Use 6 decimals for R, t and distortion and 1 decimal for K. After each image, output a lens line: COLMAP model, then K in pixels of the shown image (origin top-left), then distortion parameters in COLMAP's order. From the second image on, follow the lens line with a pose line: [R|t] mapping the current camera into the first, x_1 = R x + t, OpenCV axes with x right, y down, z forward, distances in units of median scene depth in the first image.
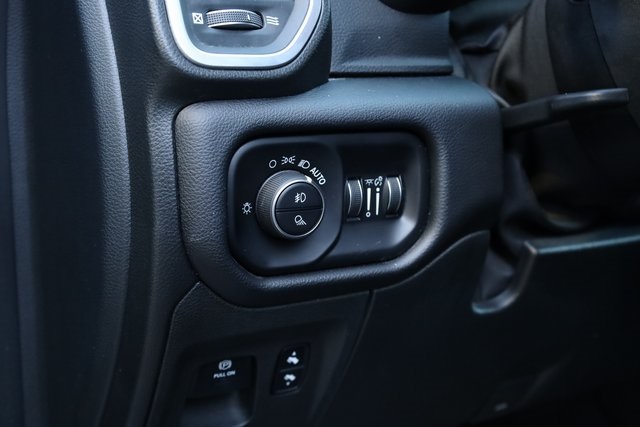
lens RADIAL K [[877.3, 0, 320.0], [0, 877.3, 213.5], [0, 0, 1]] dist [0.015397, 0.026215]
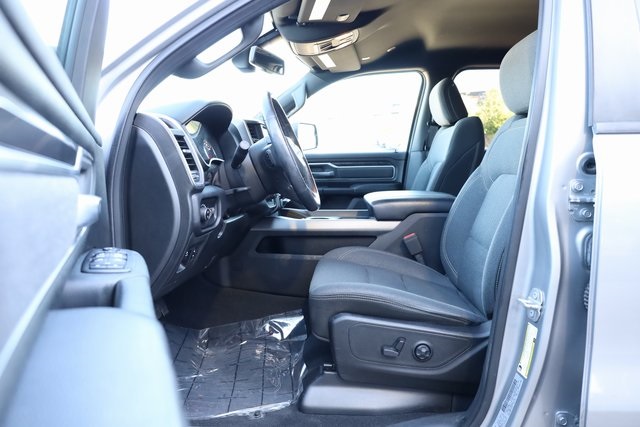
lens RADIAL K [[431.7, 0, 320.0], [0, 431.7, 213.5], [0, 0, 1]] dist [-0.006288, -0.003813]
pose [[0.627716, -0.083951, 0.773903, -1.331373], [0.111874, 0.993576, 0.017039, 0.012789], [-0.770362, 0.075884, 0.633075, -0.876007]]
